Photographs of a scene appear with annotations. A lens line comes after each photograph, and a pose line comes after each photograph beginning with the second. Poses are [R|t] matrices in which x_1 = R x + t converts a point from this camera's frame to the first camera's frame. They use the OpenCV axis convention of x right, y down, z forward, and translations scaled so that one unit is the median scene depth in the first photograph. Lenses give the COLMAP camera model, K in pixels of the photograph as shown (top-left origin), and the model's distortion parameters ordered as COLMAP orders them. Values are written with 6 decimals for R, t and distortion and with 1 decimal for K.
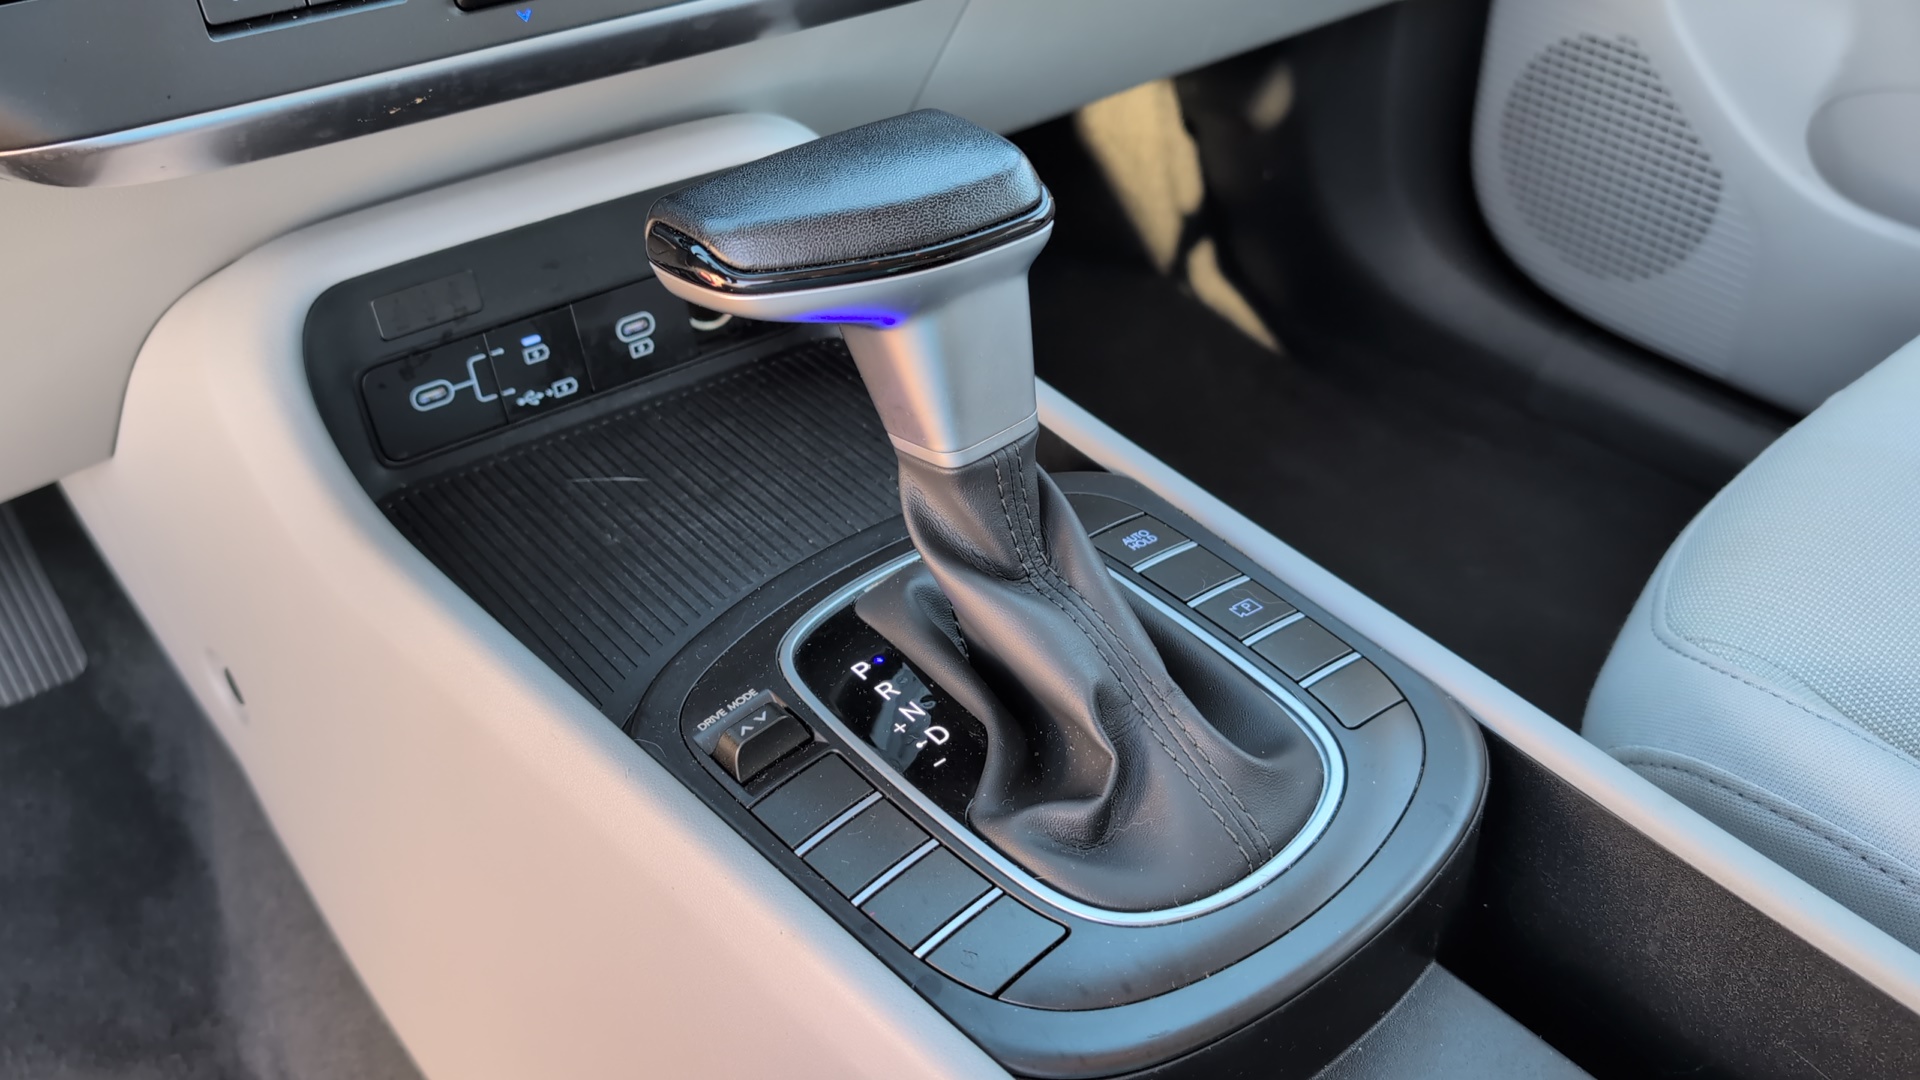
lens RADIAL K [[1624.5, 0, 960.0], [0, 1624.5, 540.0], [0, 0, 1]] dist [0.049008, -0.075851]
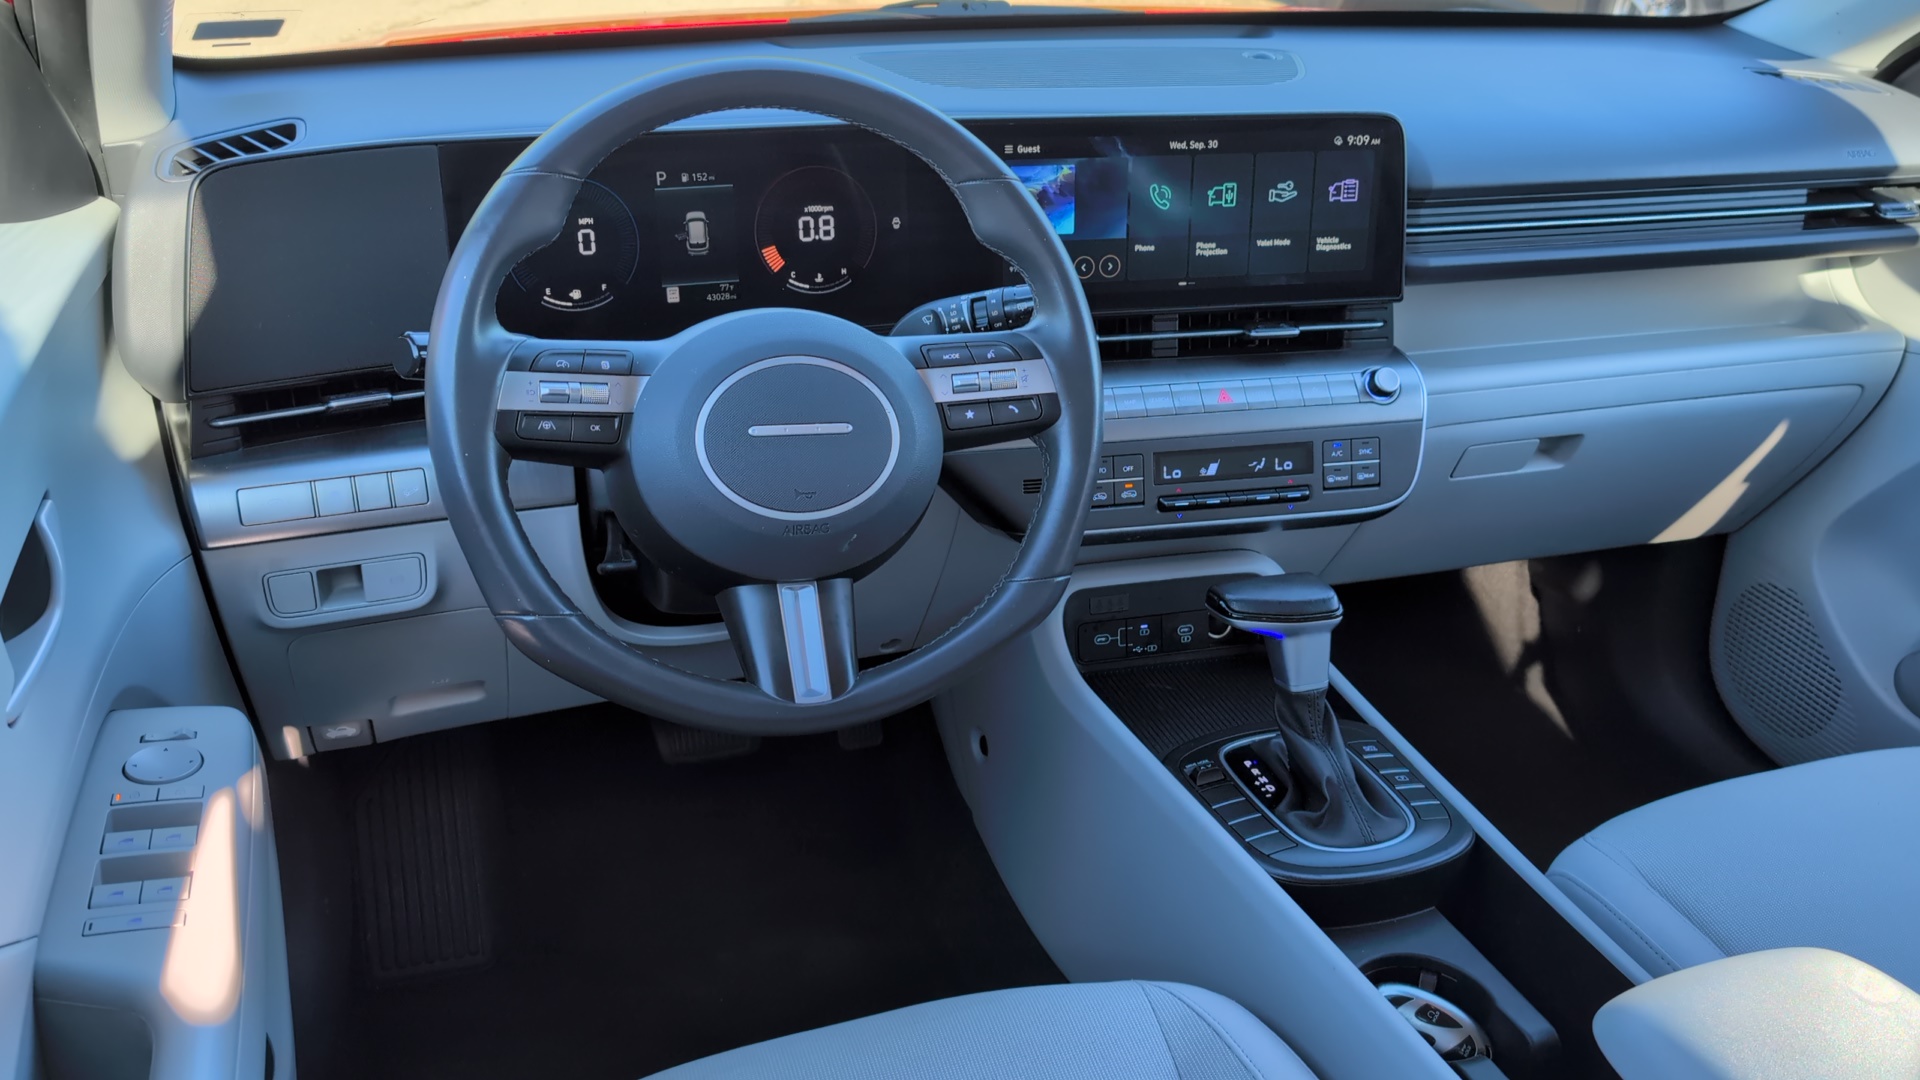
lens RADIAL K [[1395.1, 0, 960.0], [0, 1395.1, 540.0], [0, 0, 1]] dist [-0.001551, -0.049338]
pose [[0.927212, 0.177369, -0.329876, 0.178243], [-0.246265, 0.952311, -0.180157, 0.239718], [0.282190, 0.248280, 0.926674, -1.261076]]
